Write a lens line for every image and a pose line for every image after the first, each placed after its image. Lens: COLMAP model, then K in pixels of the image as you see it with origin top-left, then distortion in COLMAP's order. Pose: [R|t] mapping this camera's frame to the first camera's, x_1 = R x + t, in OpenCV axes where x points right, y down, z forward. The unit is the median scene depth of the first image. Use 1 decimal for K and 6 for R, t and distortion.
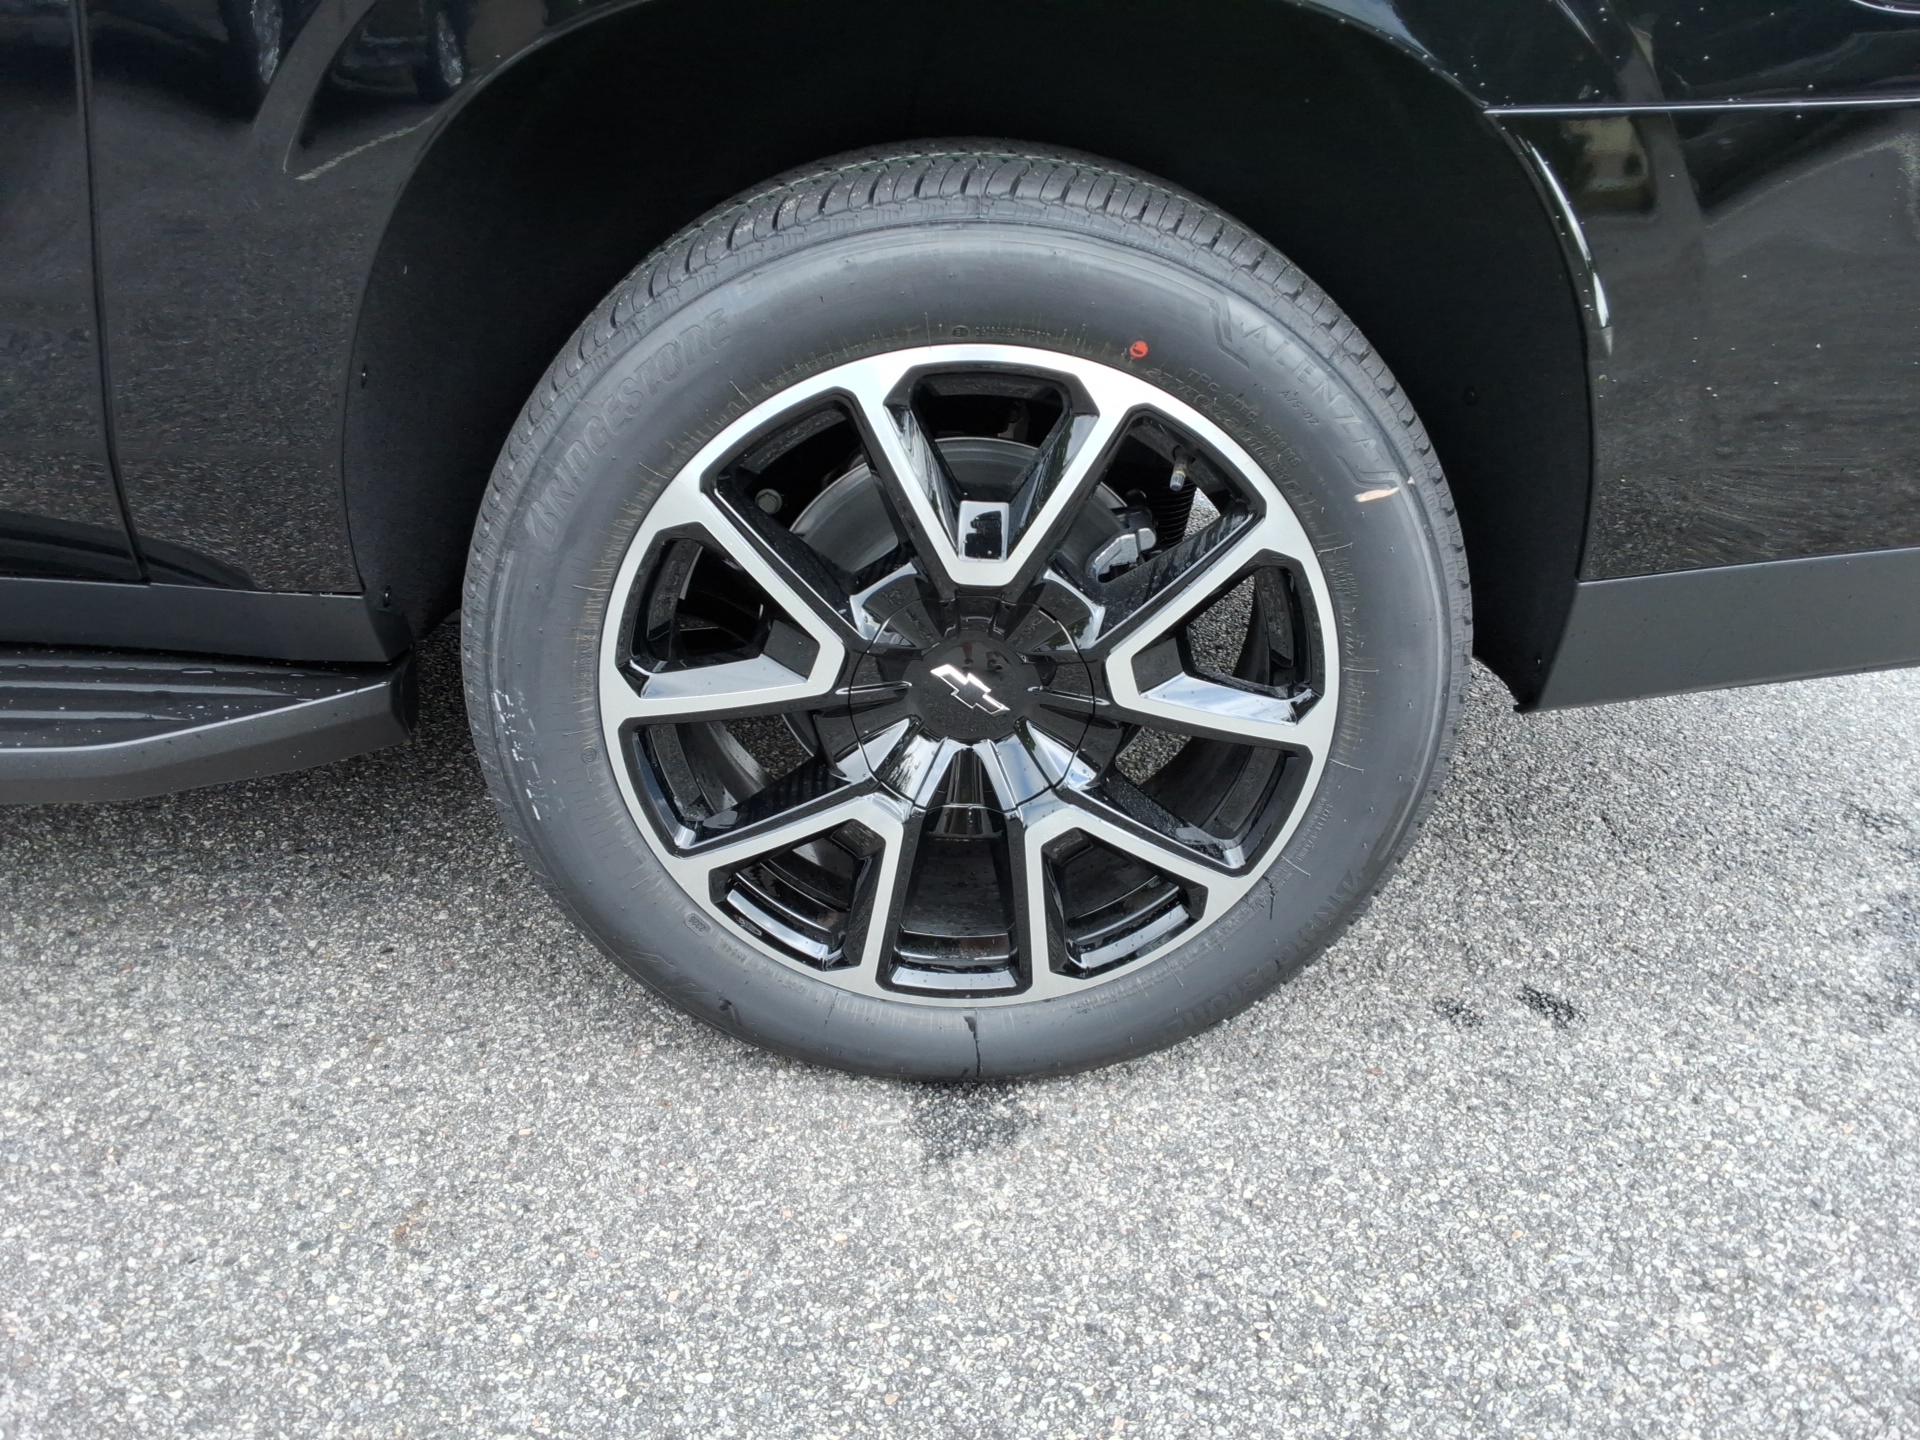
lens RADIAL K [[1541.0, 0, 966.4], [0, 1541.0, 720.1], [0, 0, 1]] dist [0.098419, -0.159329]
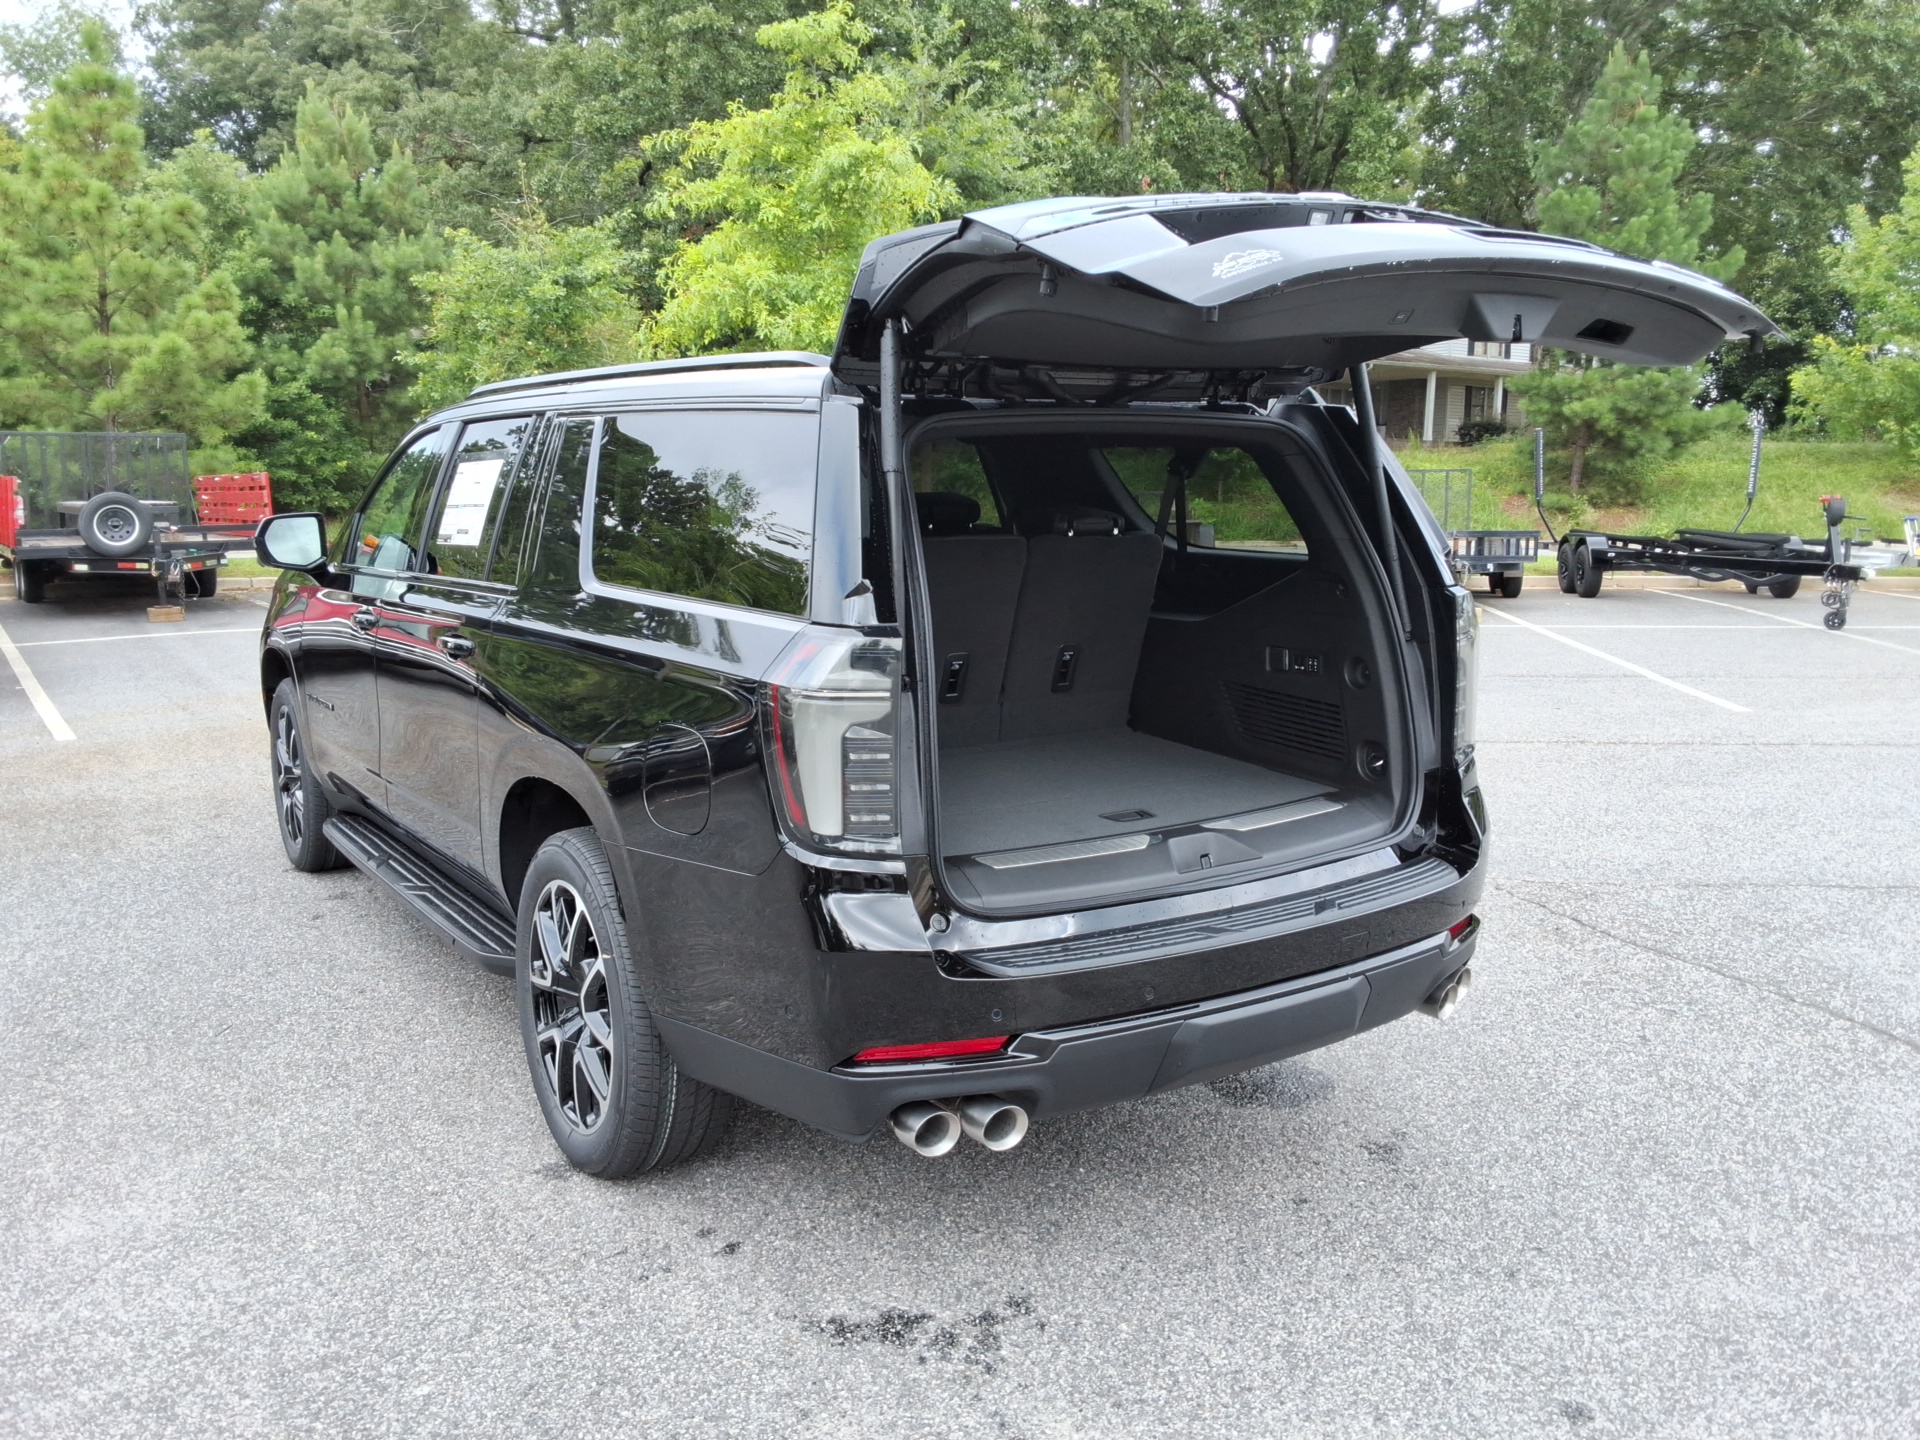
lens RADIAL K [[1534.0, 0, 971.7], [0, 1534.0, 717.0], [0, 0, 1]] dist [0.107578, -0.160066]
pose [[0.512571, 0.083969, -0.854529, 2.818333], [-0.382086, 0.913550, -0.139417, -0.381250], [0.768948, 0.397965, 0.500343, -0.094591]]
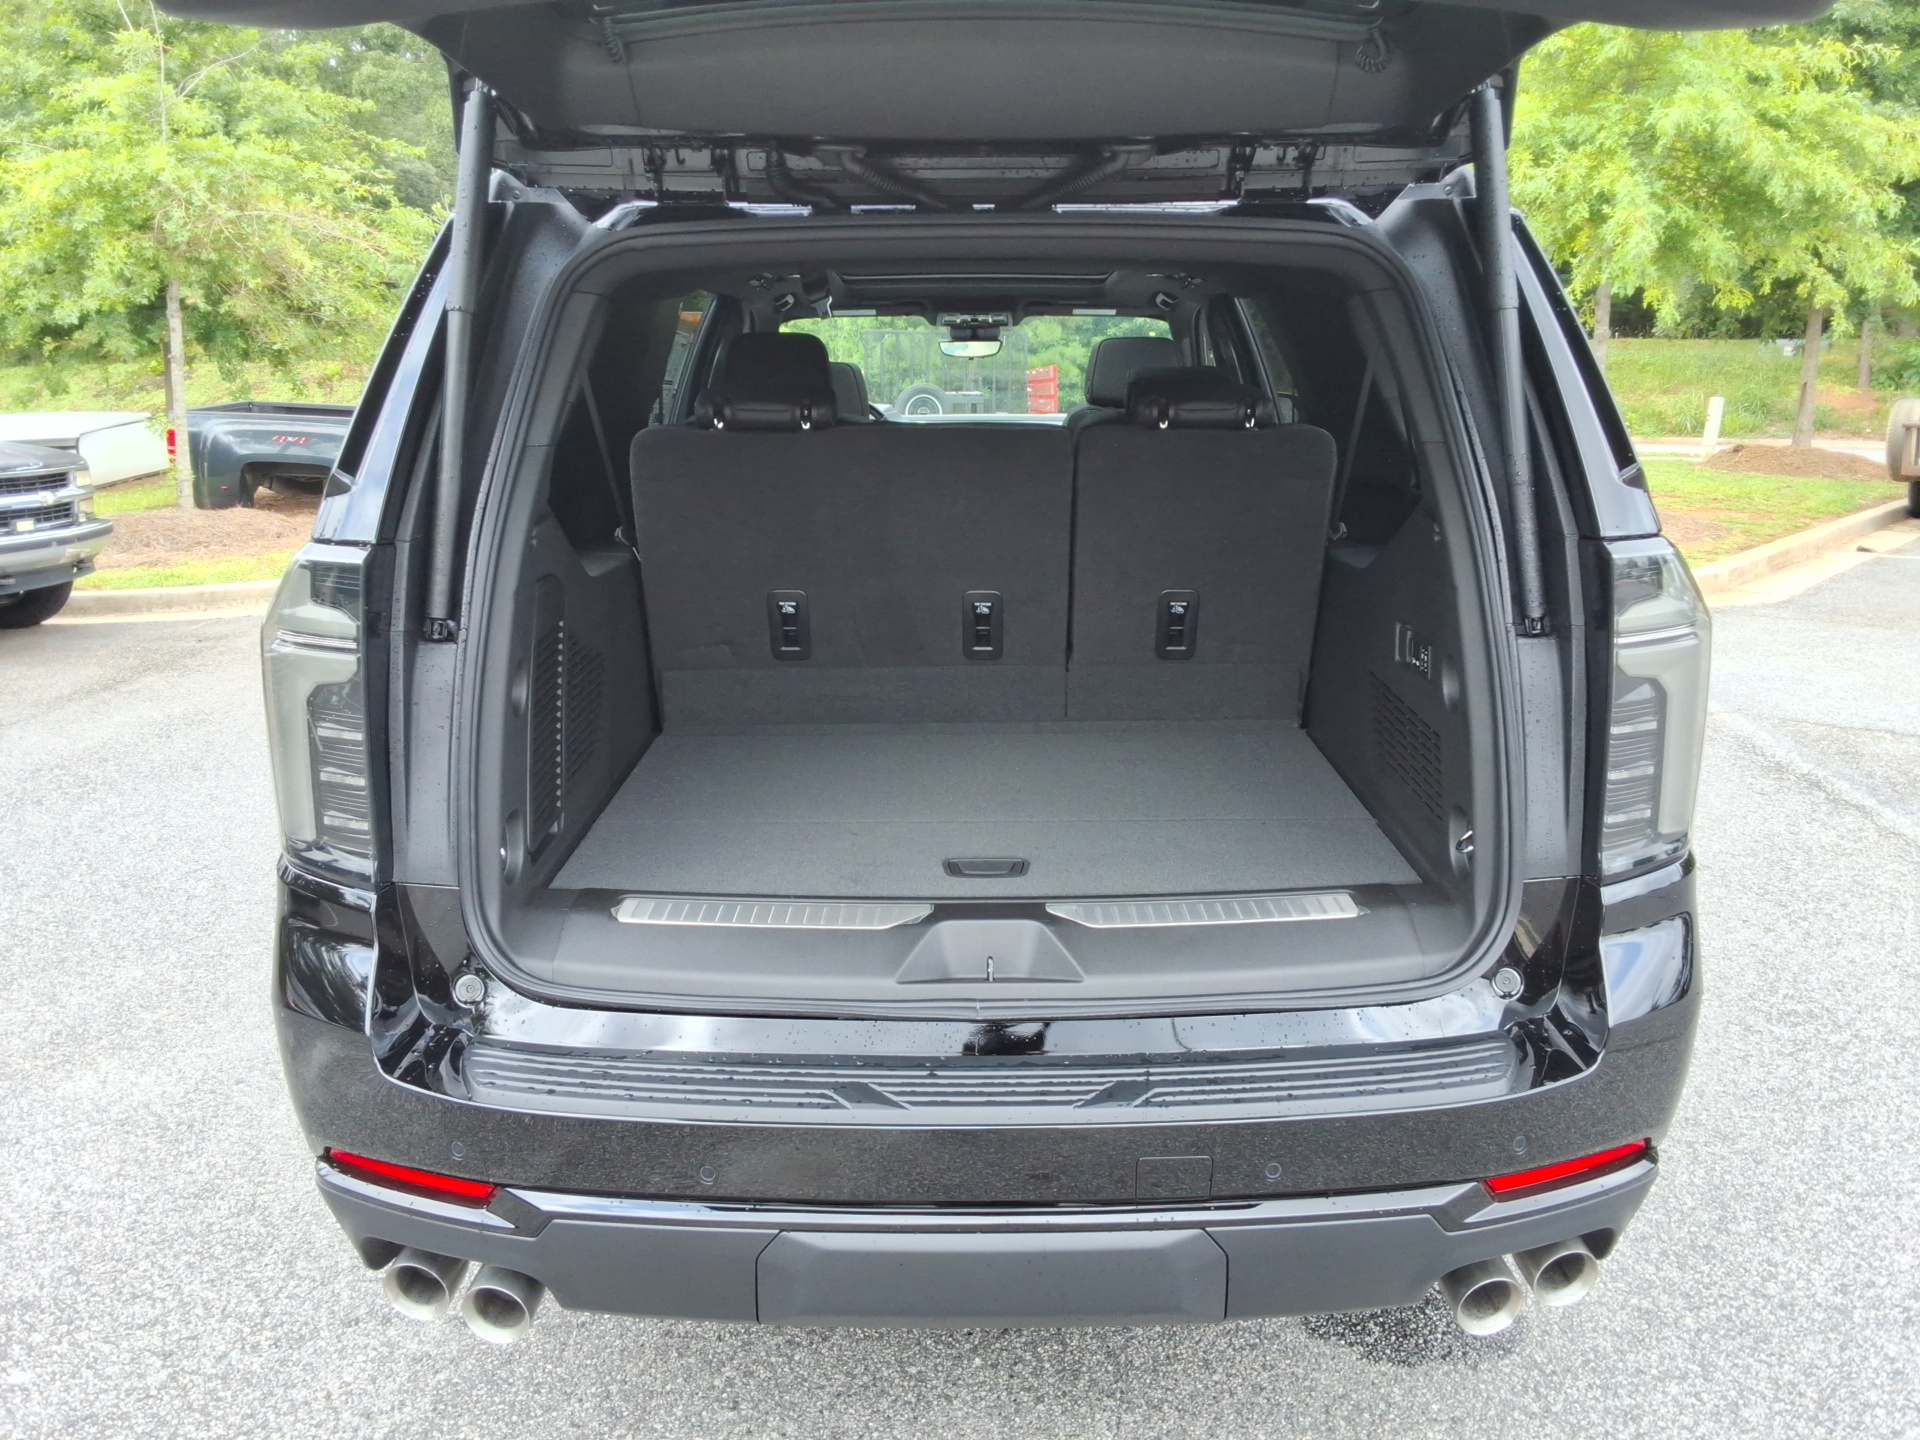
lens RADIAL K [[1534.0, 0, 971.7], [0, 1534.0, 717.0], [0, 0, 1]] dist [0.107578, -0.160066]
pose [[-0.040788, 0.171526, -0.984335, 2.339993], [-0.475481, 0.863123, 0.170107, -1.136262], [0.878780, 0.474970, 0.046352, 1.361781]]
